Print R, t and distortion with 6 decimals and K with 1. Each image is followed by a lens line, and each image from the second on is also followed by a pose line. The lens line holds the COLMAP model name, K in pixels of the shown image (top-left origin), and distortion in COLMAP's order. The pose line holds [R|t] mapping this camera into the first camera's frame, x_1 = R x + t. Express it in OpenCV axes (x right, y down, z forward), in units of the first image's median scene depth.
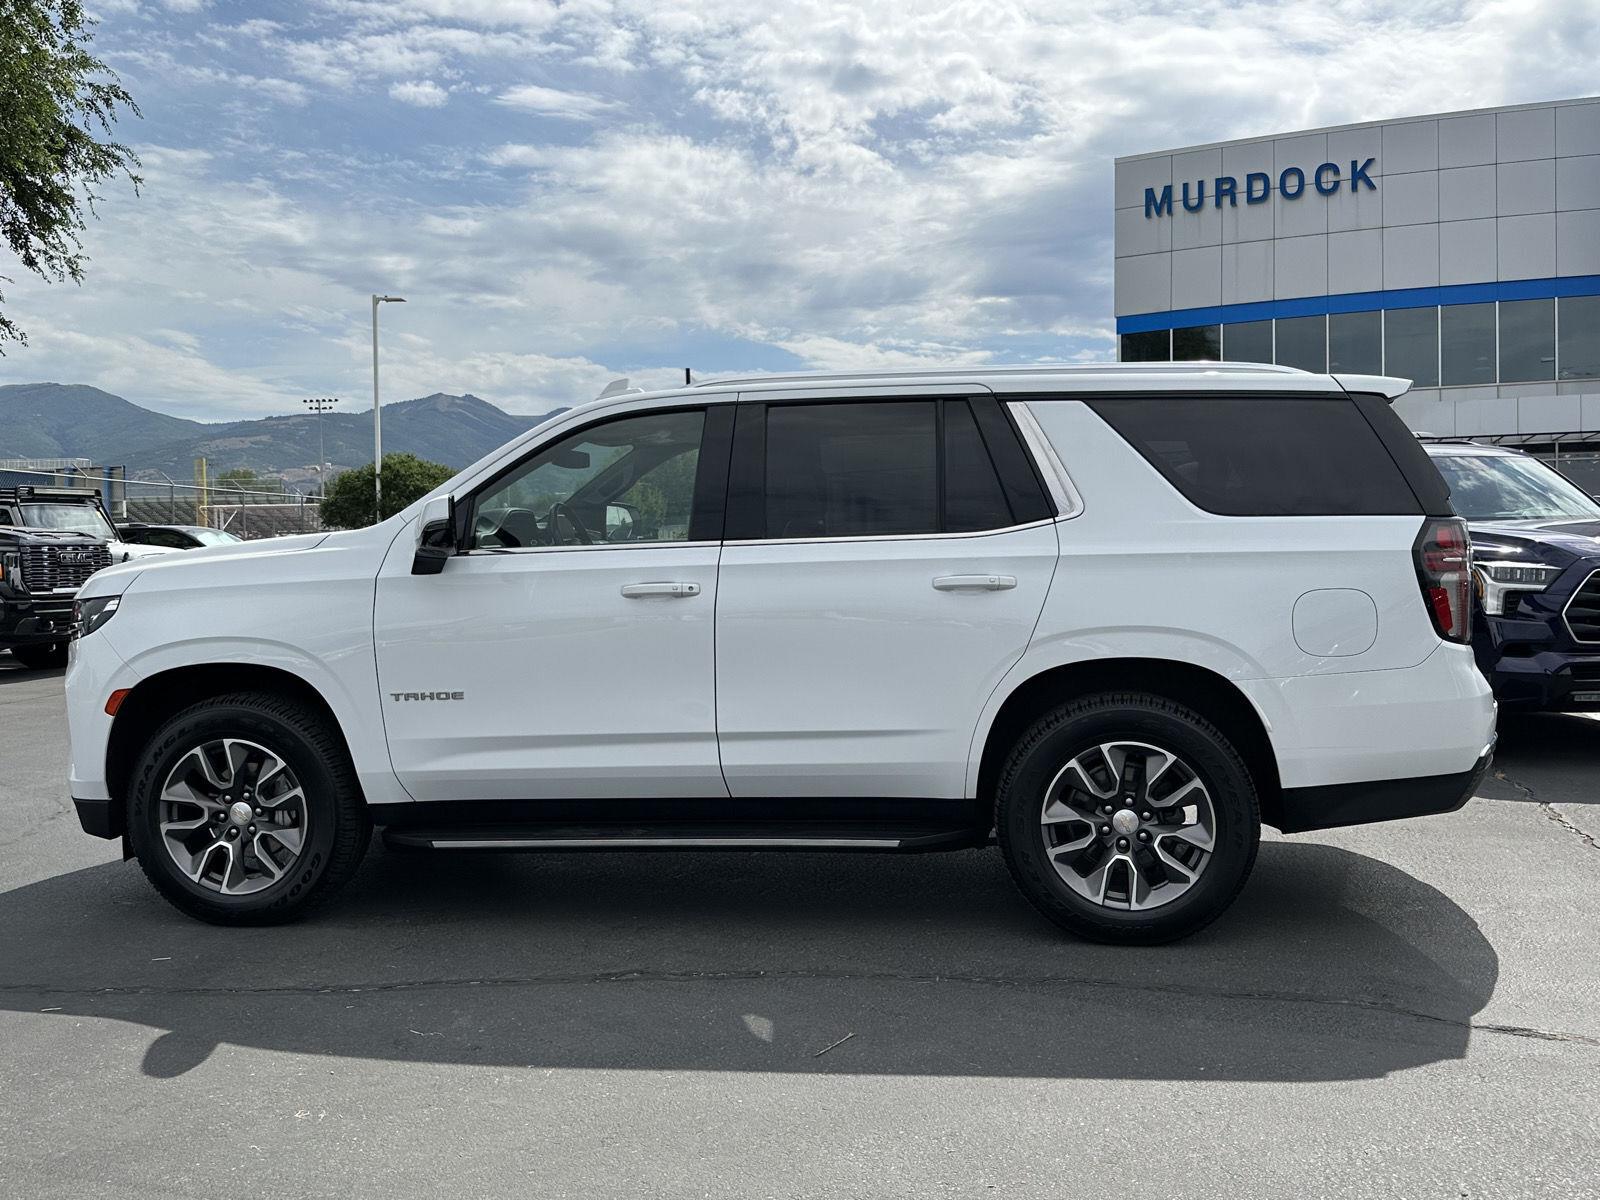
lens RADIAL K [[1416.9, 0, 806.1], [0, 1416.9, 589.0], [0, 0, 1]] dist [0.121598, -0.239004]
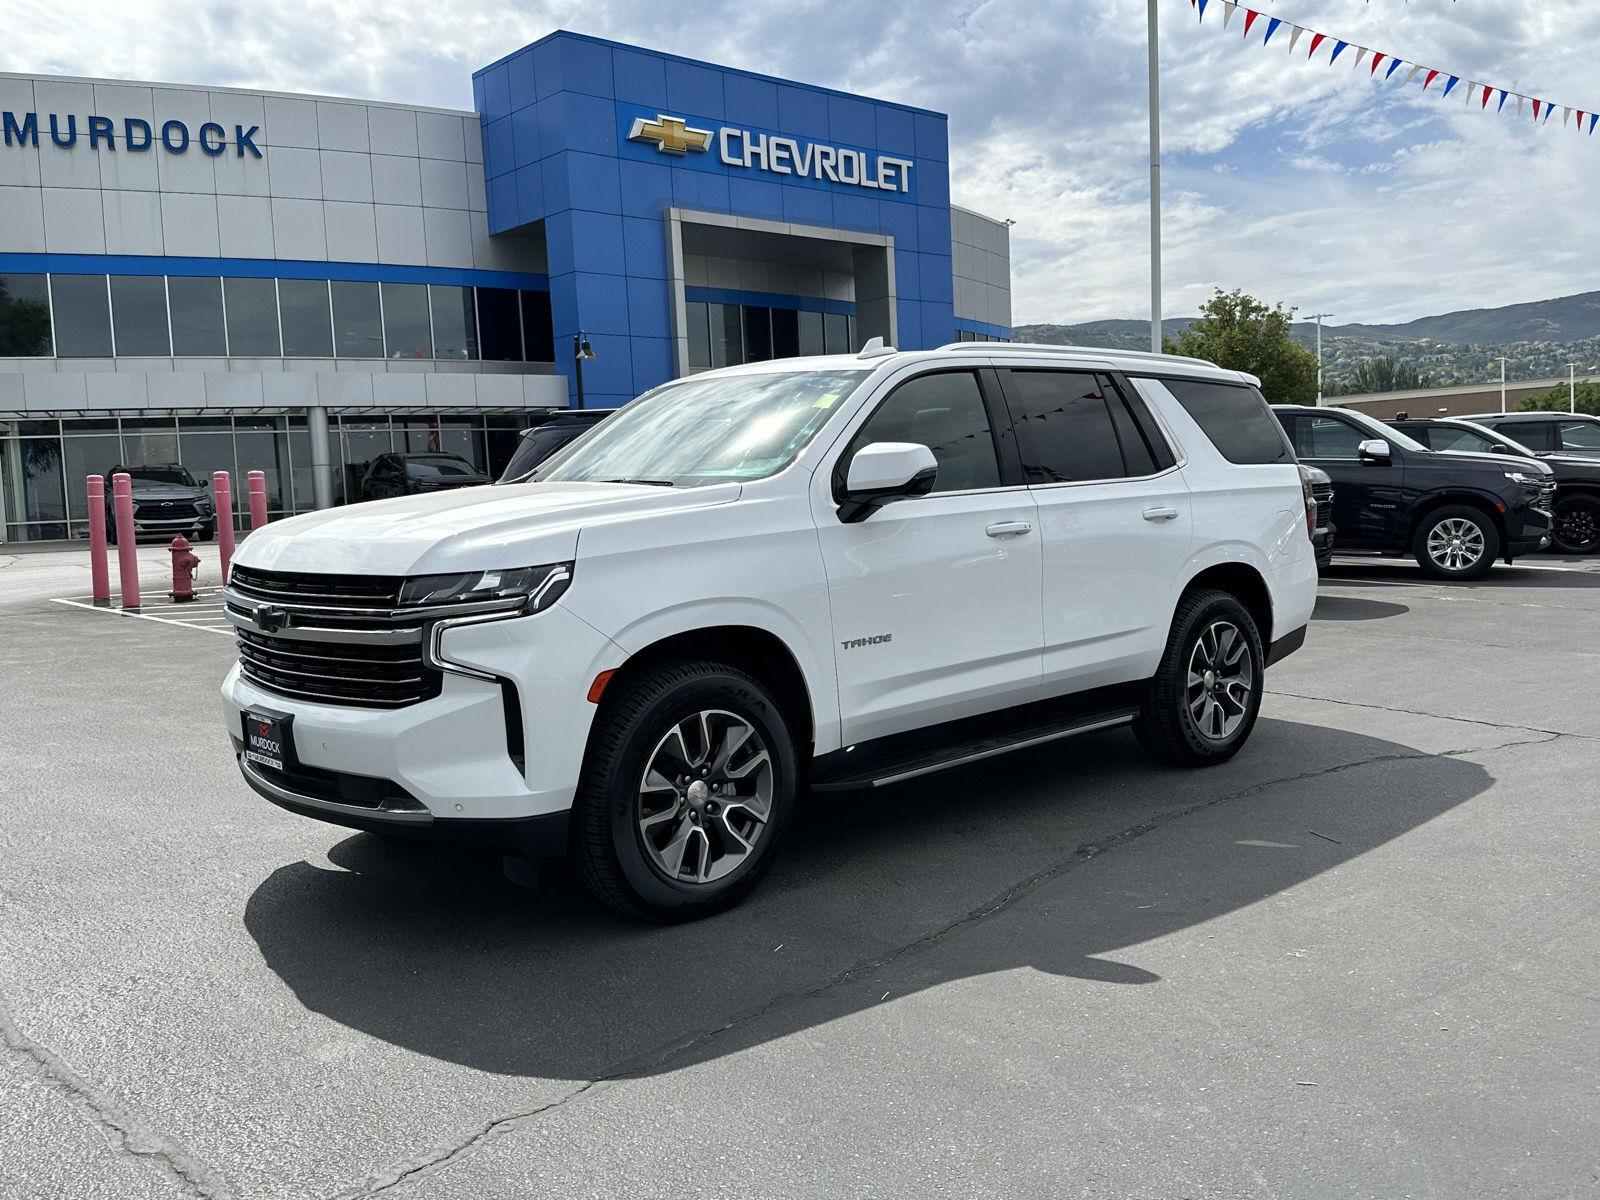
lens RADIAL K [[1416.9, 0, 806.1], [0, 1416.9, 589.0], [0, 0, 1]] dist [0.121598, -0.239004]
pose [[0.626436, -0.065012, 0.776757, -1.044459], [0.047342, 0.997849, 0.045337, -0.010019], [-0.778034, 0.008372, 0.628167, 0.383298]]
